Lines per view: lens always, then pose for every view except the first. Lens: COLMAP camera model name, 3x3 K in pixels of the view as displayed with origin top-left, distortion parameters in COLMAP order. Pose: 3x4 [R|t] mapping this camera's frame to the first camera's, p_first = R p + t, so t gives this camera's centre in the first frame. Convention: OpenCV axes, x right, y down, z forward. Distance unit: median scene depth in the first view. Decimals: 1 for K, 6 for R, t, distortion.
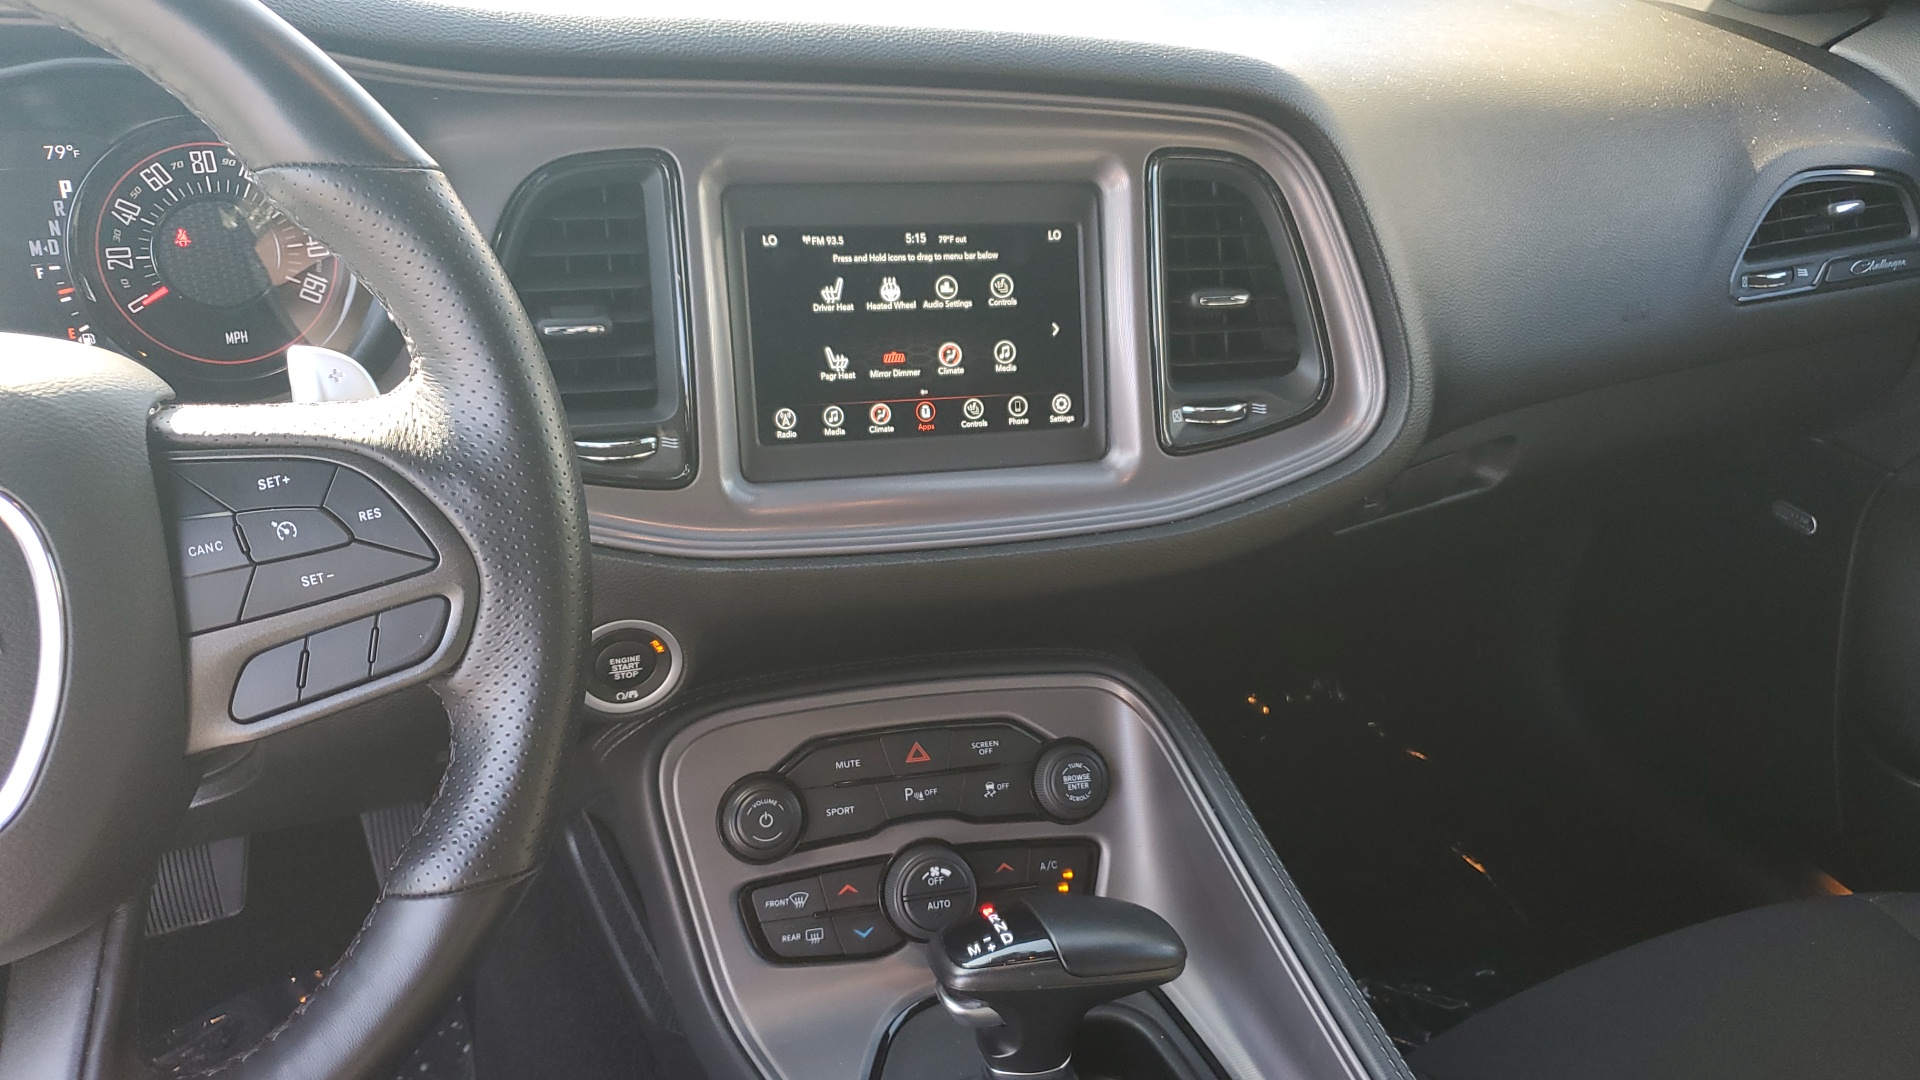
lens RADIAL K [[1513.1, 0, 972.3], [0, 1513.1, 547.8], [0, 0, 1]] dist [0.145605, -0.208956]
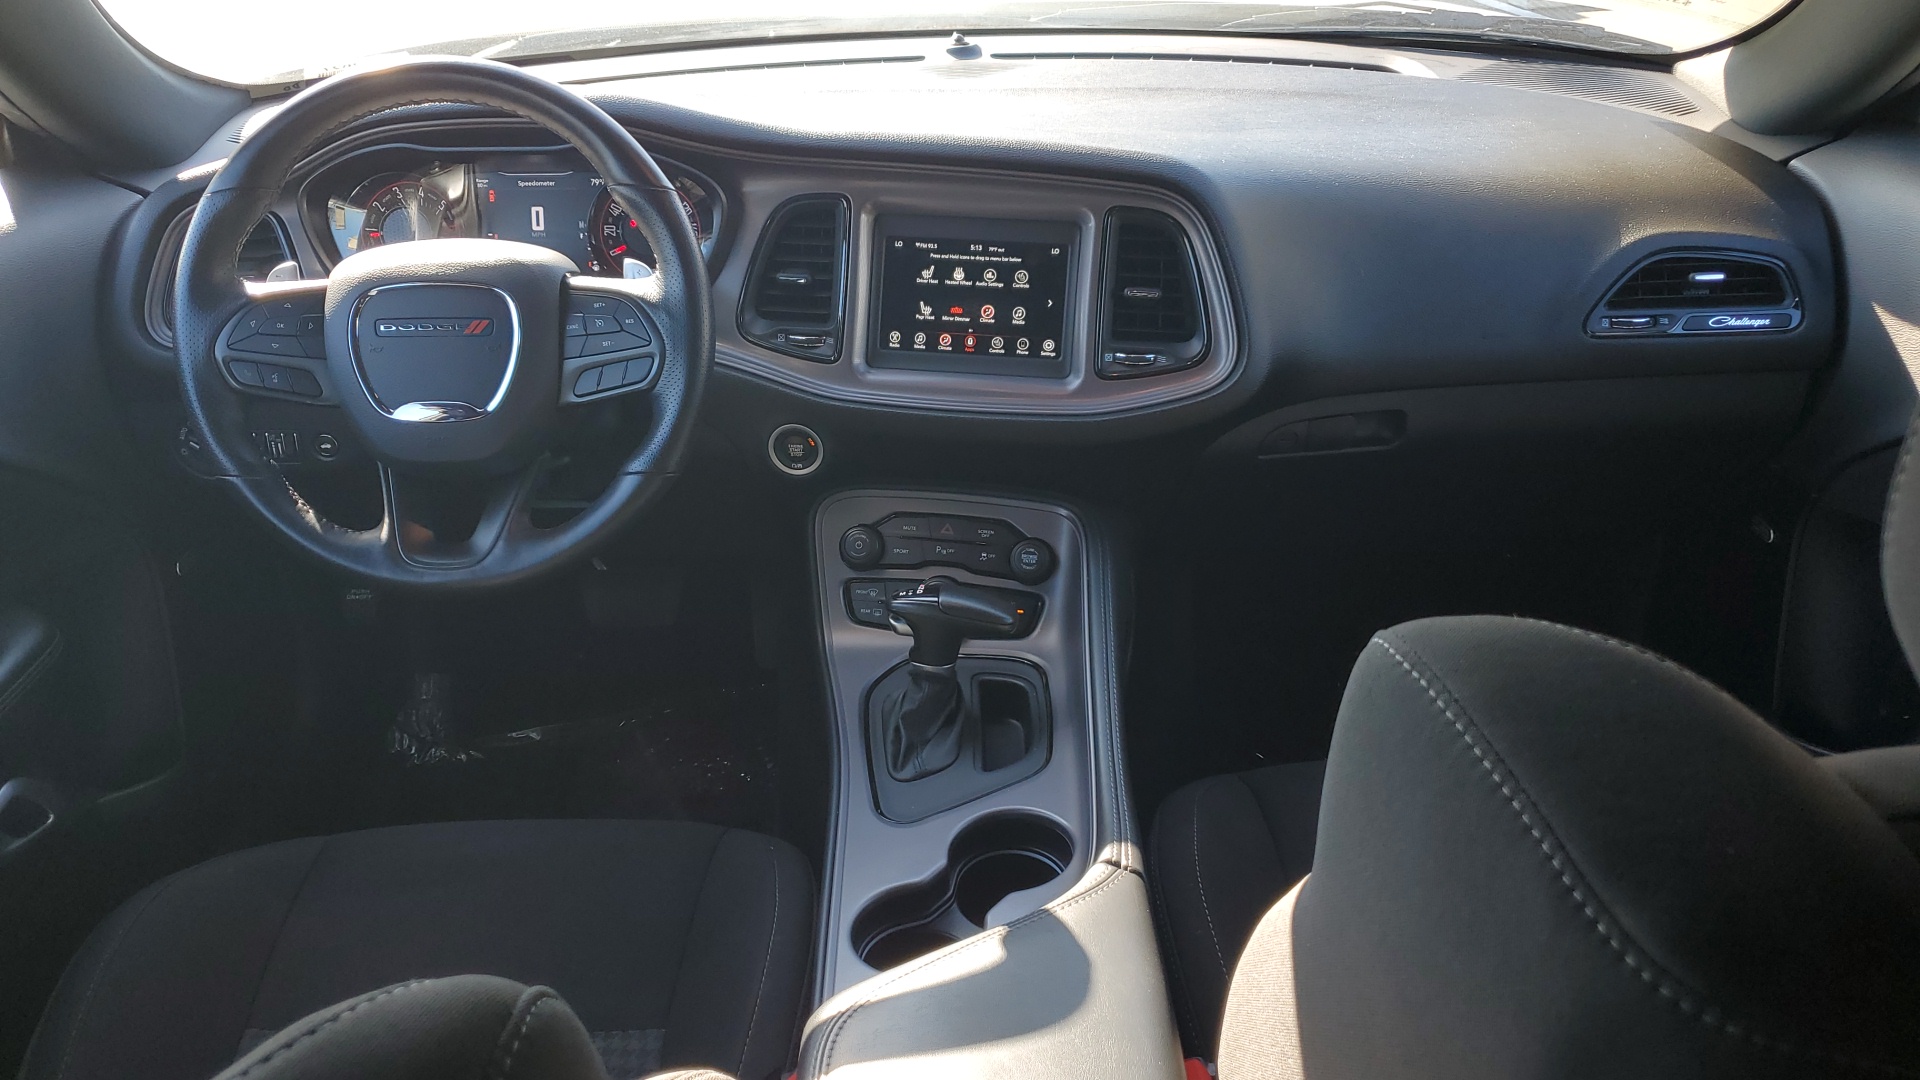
lens RADIAL K [[1462.2, 0, 940.9], [0, 1462.2, 540.3], [0, 0, 1]] dist [0.234986, -0.519813]
pose [[0.901026, 0.134659, -0.412333, 0.717623], [-0.154906, 0.987801, -0.015904, 0.186608], [0.405161, 0.078203, 0.910895, -0.636948]]
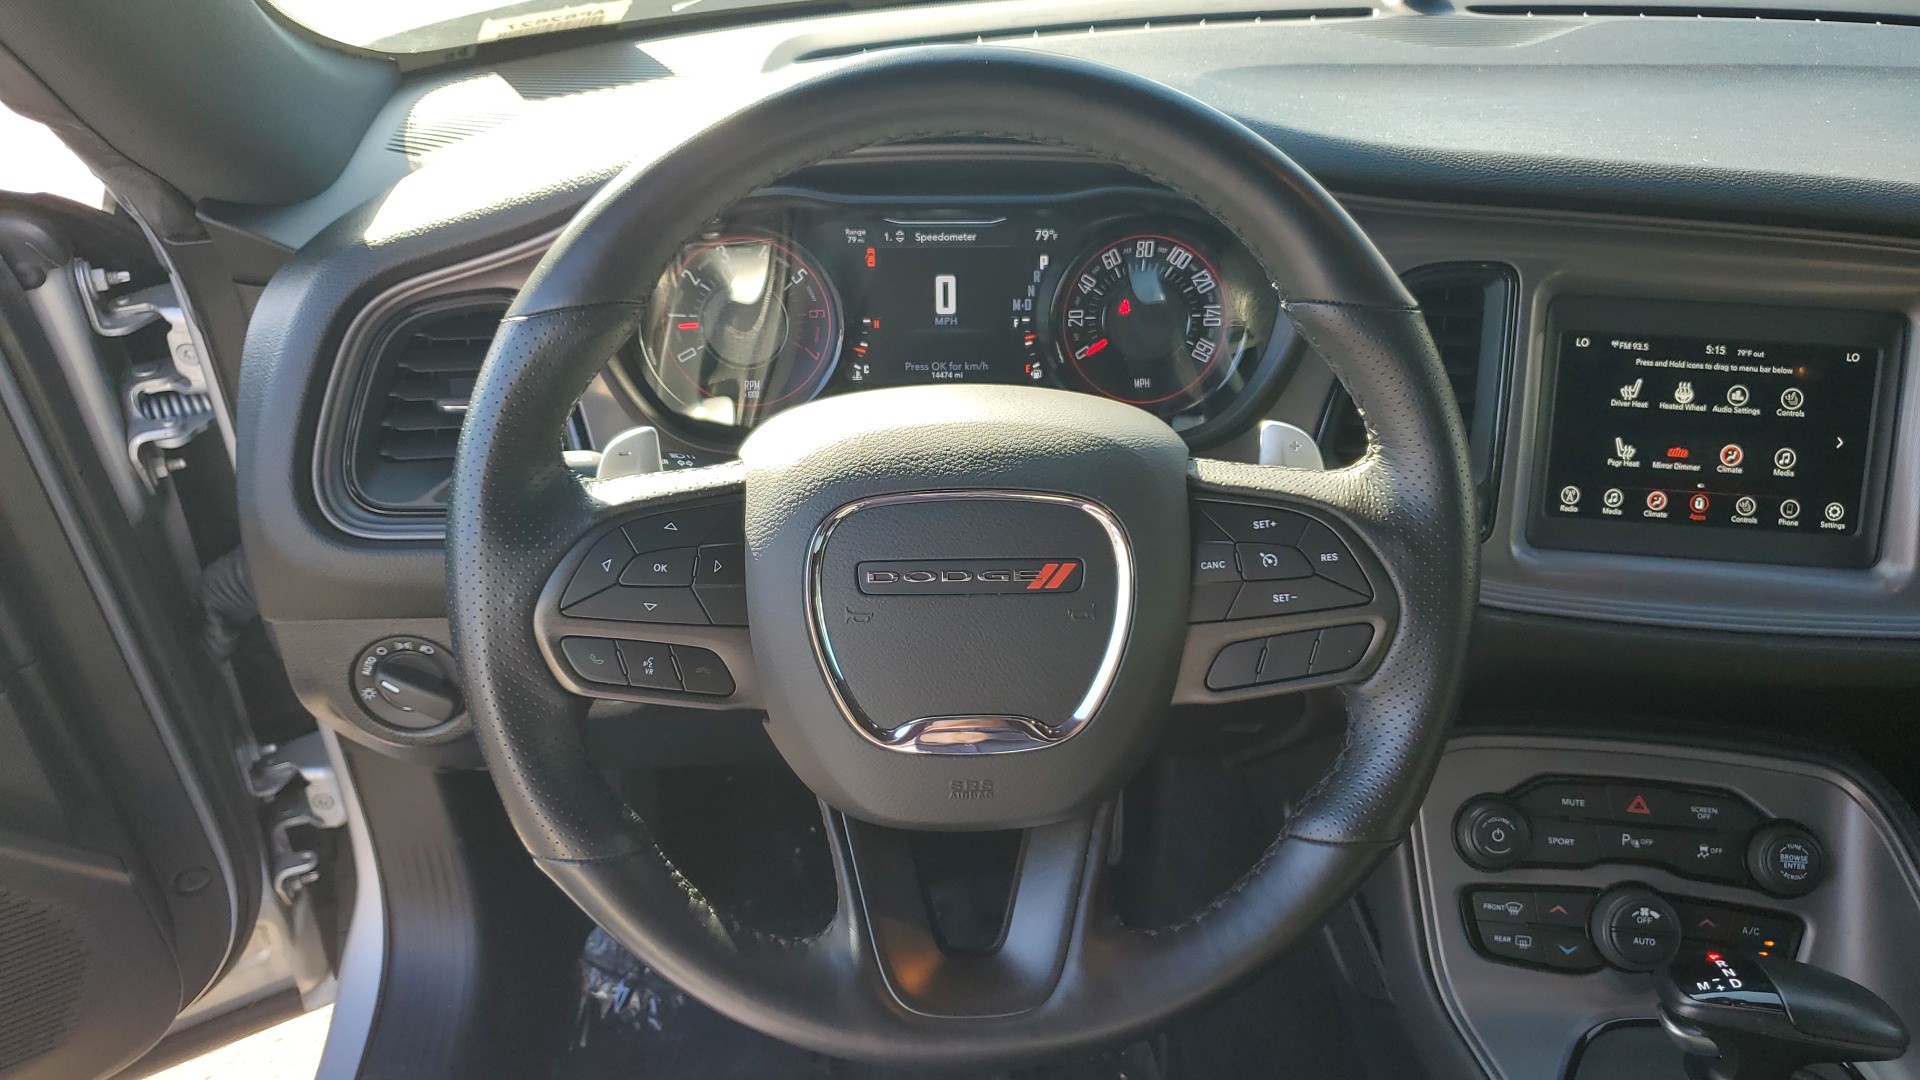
lens RADIAL K [[1510.3, 0, 981.8], [0, 1510.3, 537.9], [0, 0, 1]] dist [-0.007235, 0.005743]
pose [[0.926987, 0.140741, -0.347689, -0.132163], [-0.141772, 0.989641, 0.022614, -0.015522], [0.347270, 0.028329, 0.937337, -0.219498]]
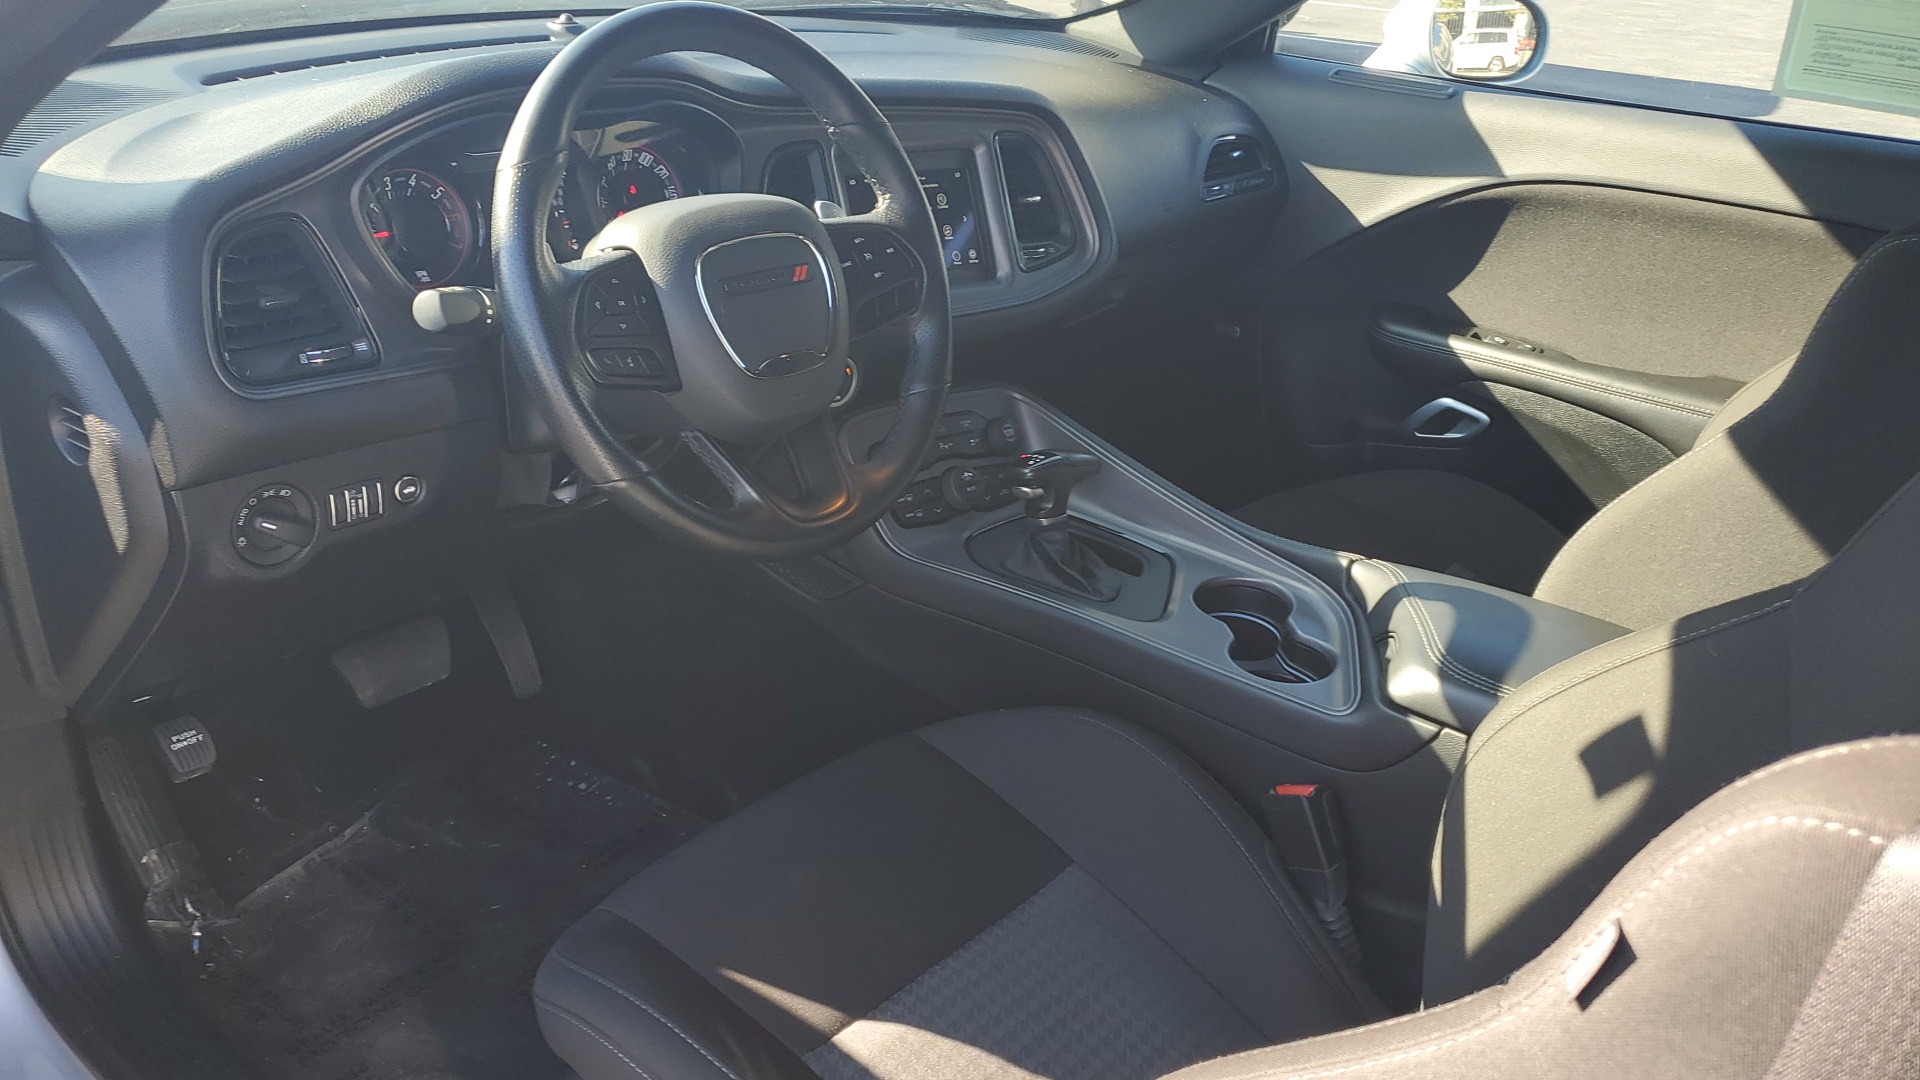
lens RADIAL K [[1558.4, 0, 960.0], [0, 1558.4, 540.0], [0, 0, 1]] dist [-0.002062, -0.005067]
pose [[0.902798, -0.163854, 0.397627, -0.913869], [0.191496, 0.981019, -0.030526, 0.370785], [-0.385078, 0.103703, 0.917039, -0.965473]]
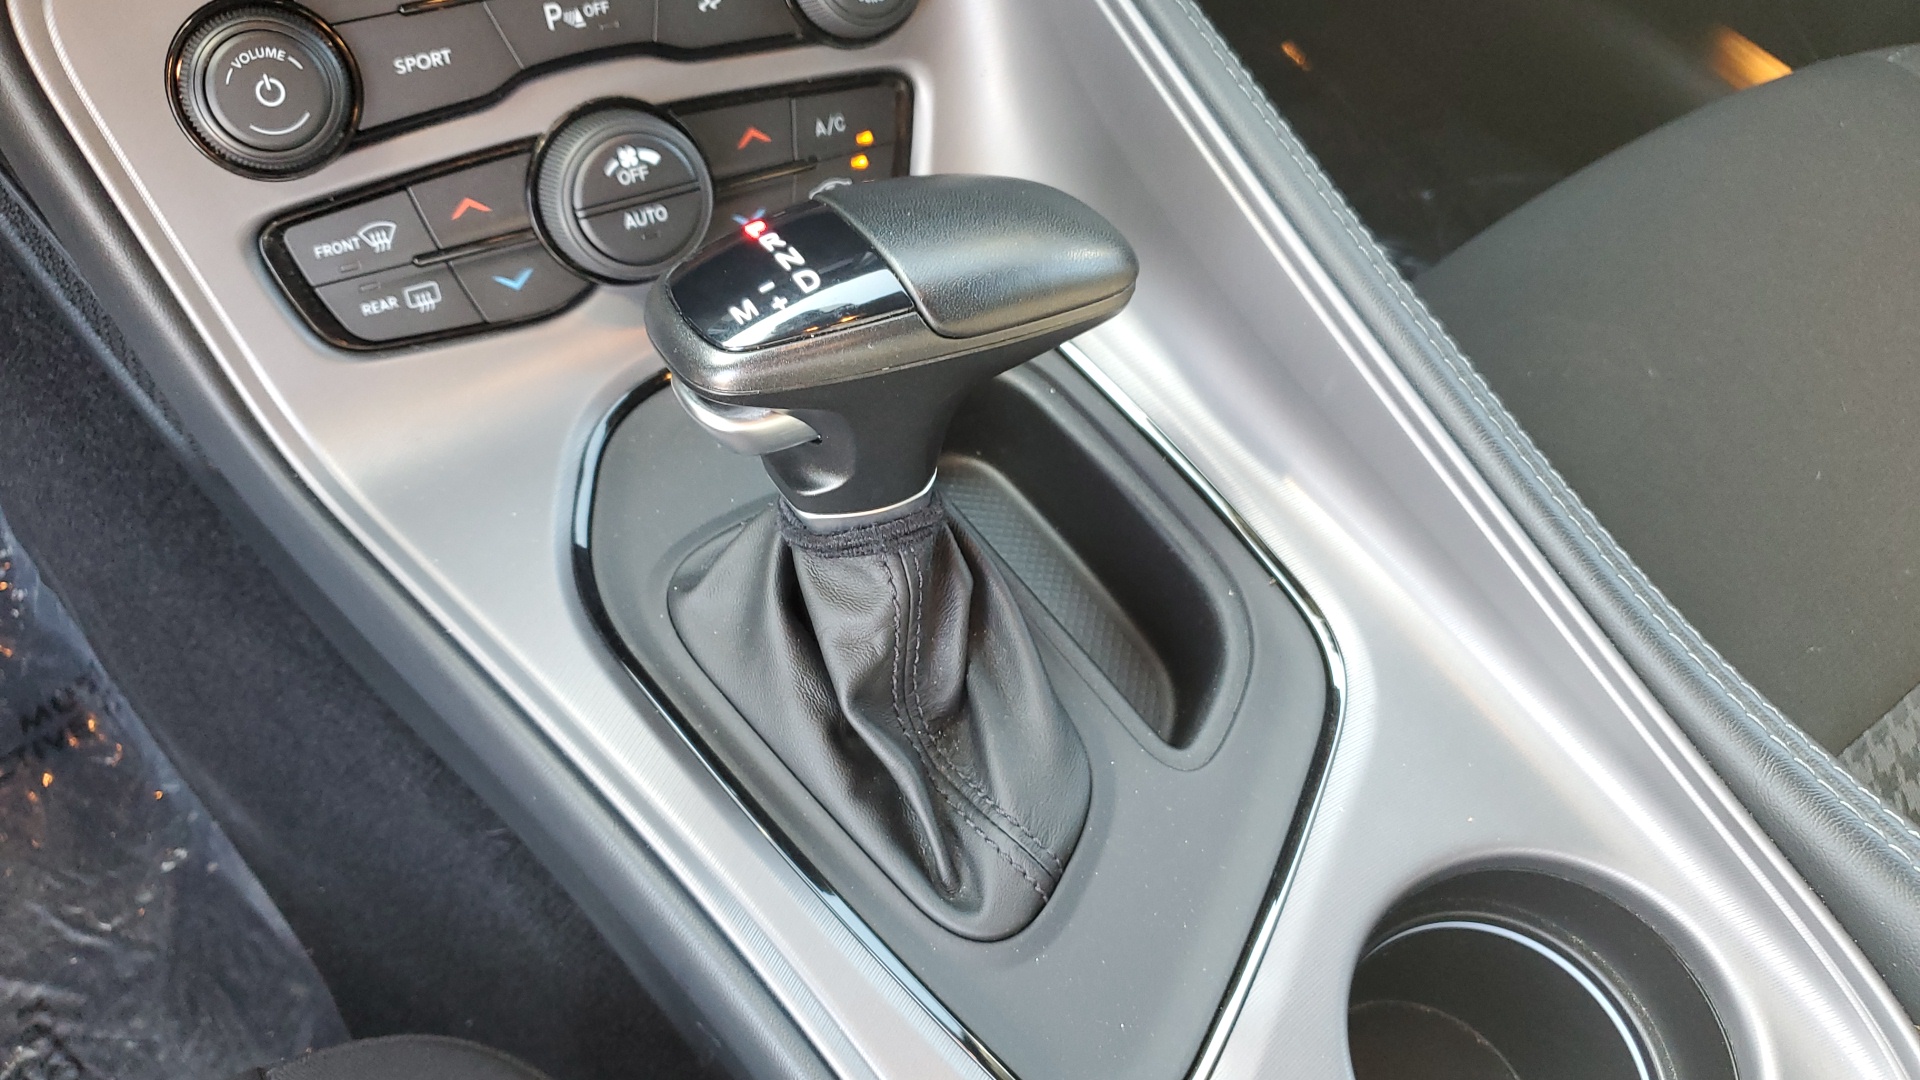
lens RADIAL K [[1558.4, 0, 960.0], [0, 1558.4, 540.0], [0, 0, 1]] dist [-0.002062, -0.005067]
pose [[0.976303, -0.146549, 0.159235, -0.018043], [0.058923, 0.888024, 0.456006, 0.090731], [-0.208232, -0.435817, 0.875616, 0.446177]]
